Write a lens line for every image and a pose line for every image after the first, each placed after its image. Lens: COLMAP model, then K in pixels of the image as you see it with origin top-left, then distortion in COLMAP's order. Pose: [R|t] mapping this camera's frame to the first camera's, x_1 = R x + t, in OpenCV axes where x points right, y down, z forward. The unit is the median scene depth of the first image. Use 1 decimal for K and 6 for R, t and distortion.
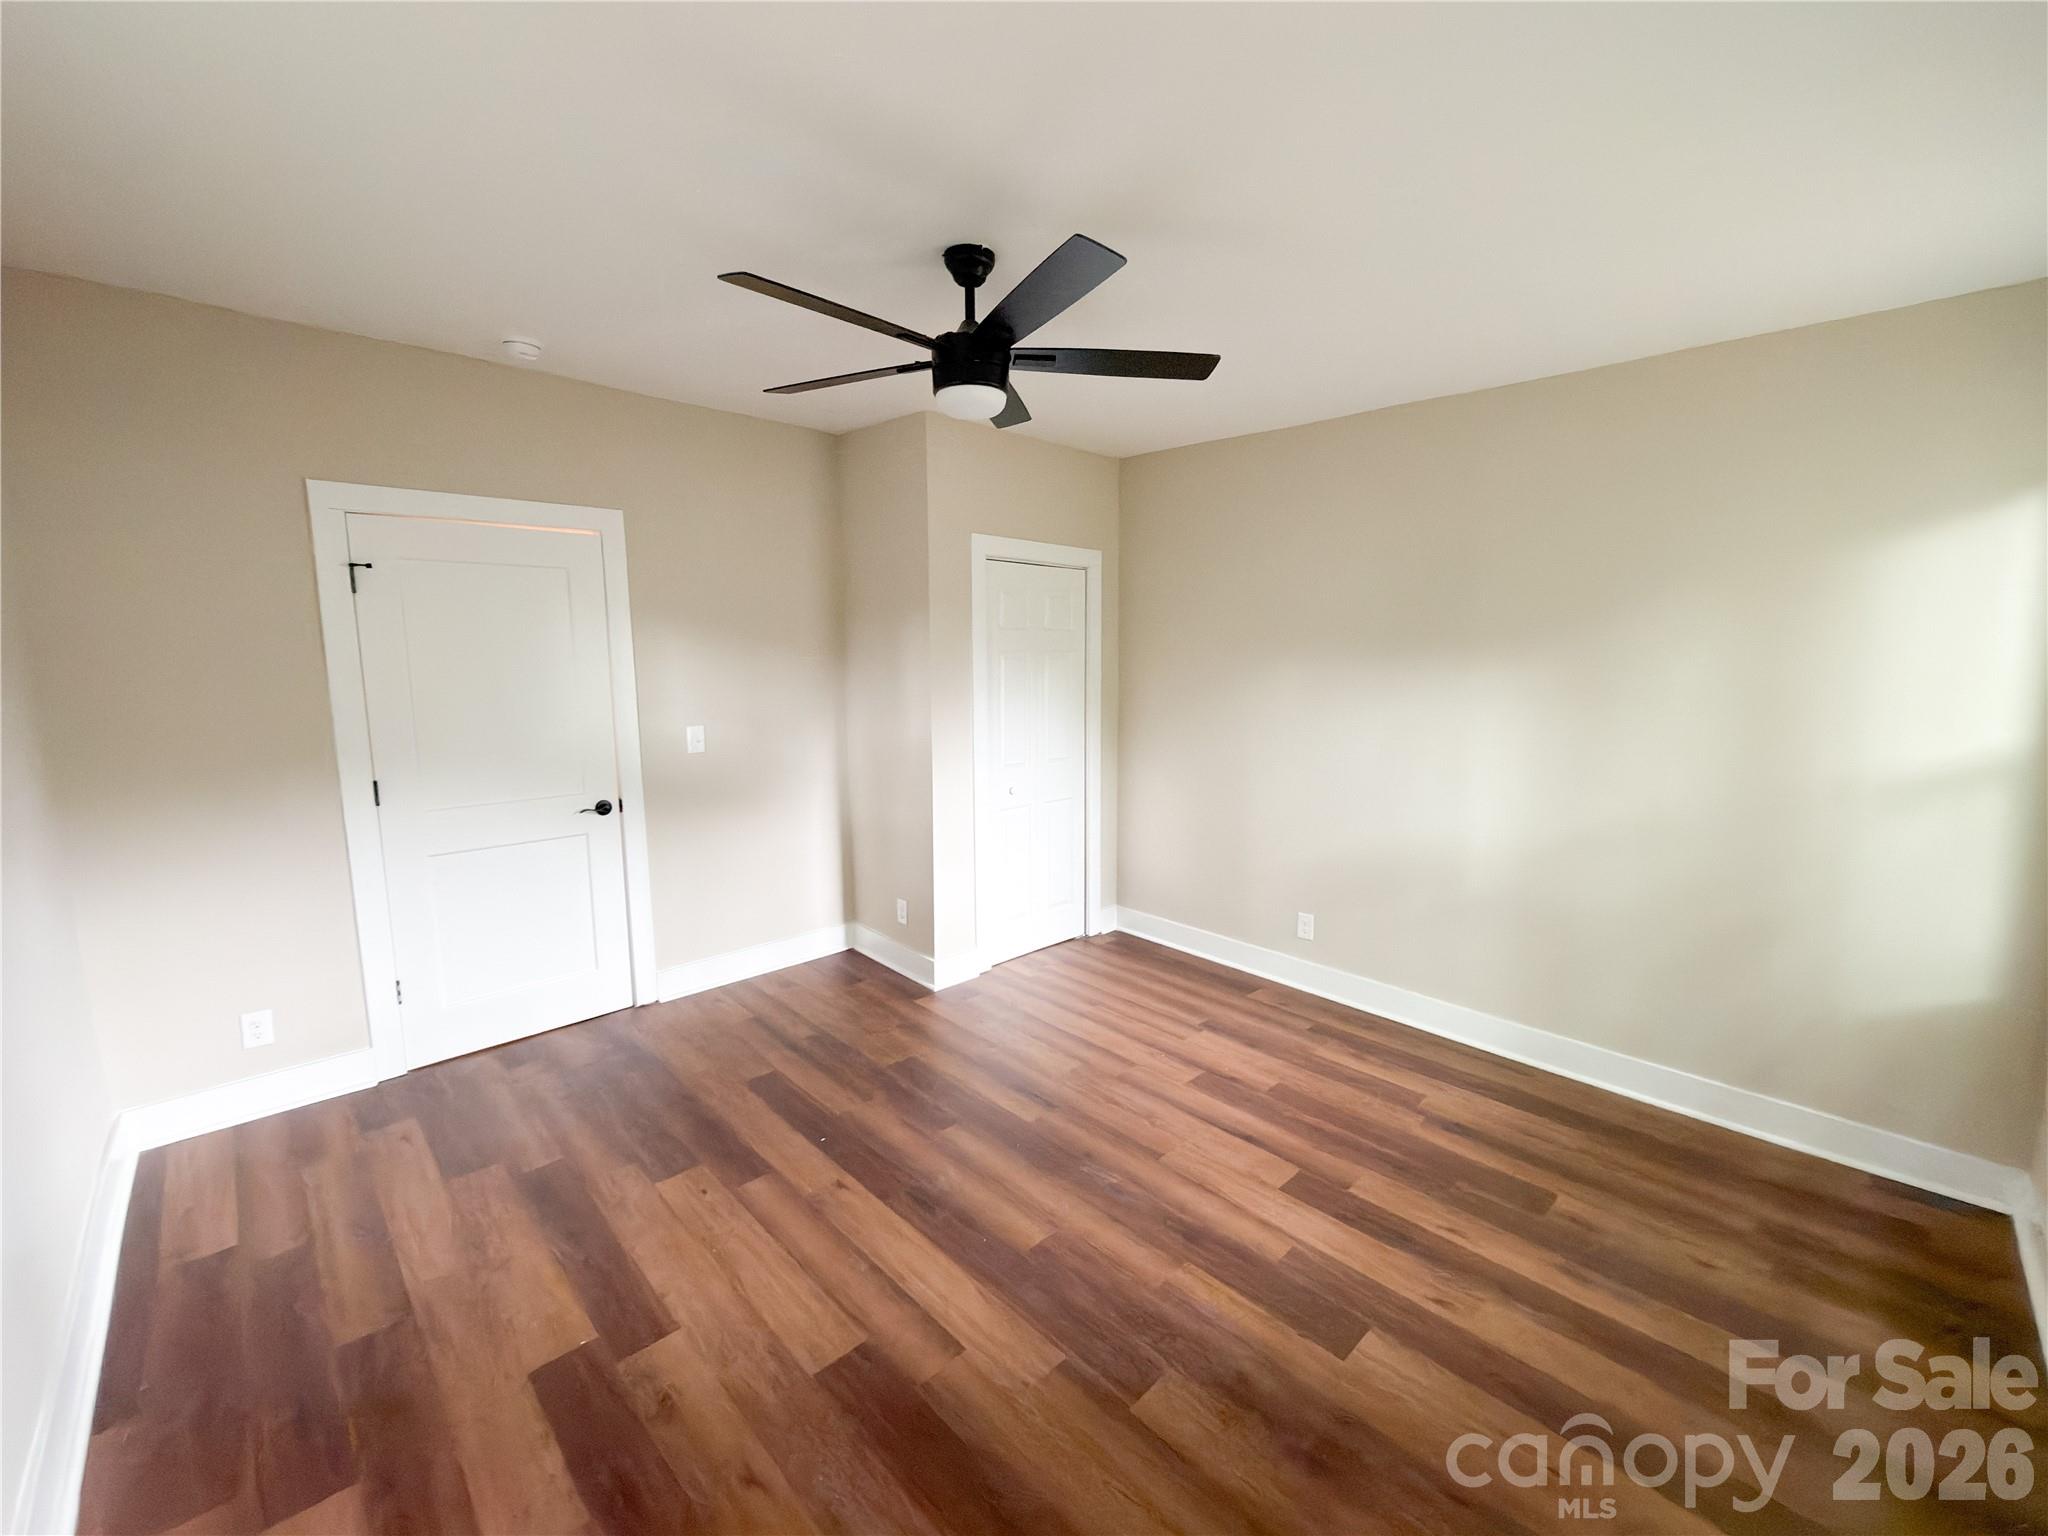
lens RADIAL K [[828.3, 0, 1020.4], [0, 828.3, 781.0], [0, 0, 1]] dist [0.000171, 0.000013]
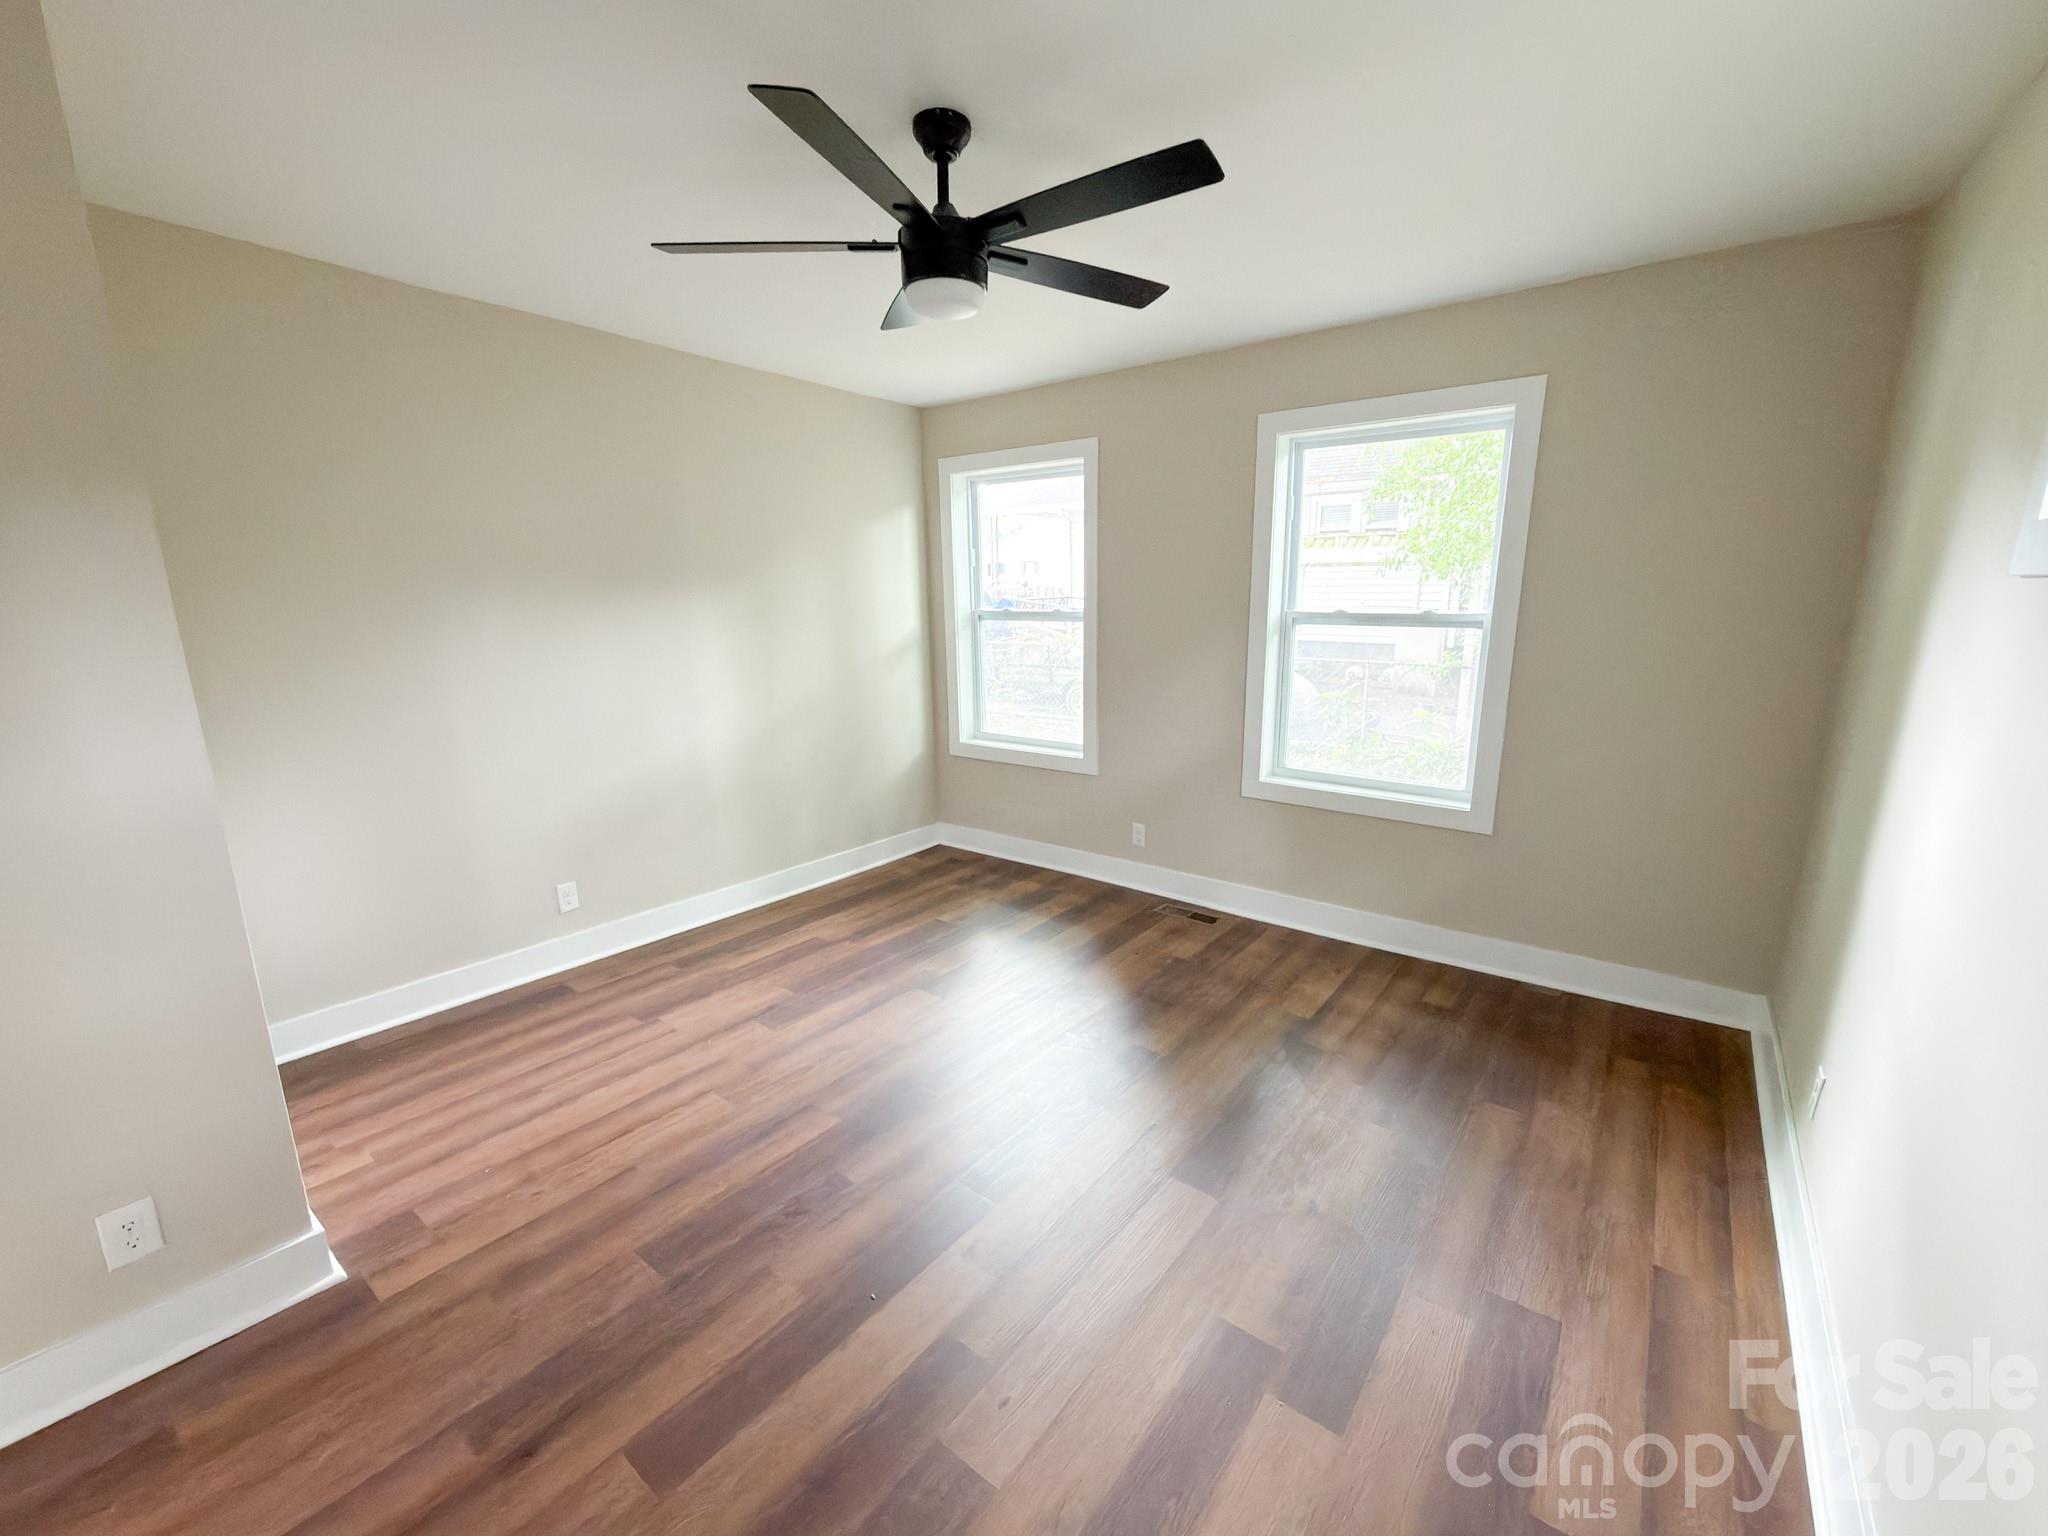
lens RADIAL K [[826.0, 0, 1019.2], [0, 826.0, 766.0], [0, 0, 1]] dist [0.000511, -0.000001]
pose [[-0.141720, -0.204547, 0.968543, -0.683154], [0.156365, 0.961509, 0.225941, -0.105073], [-0.977479, 0.183467, -0.104281, 0.717888]]
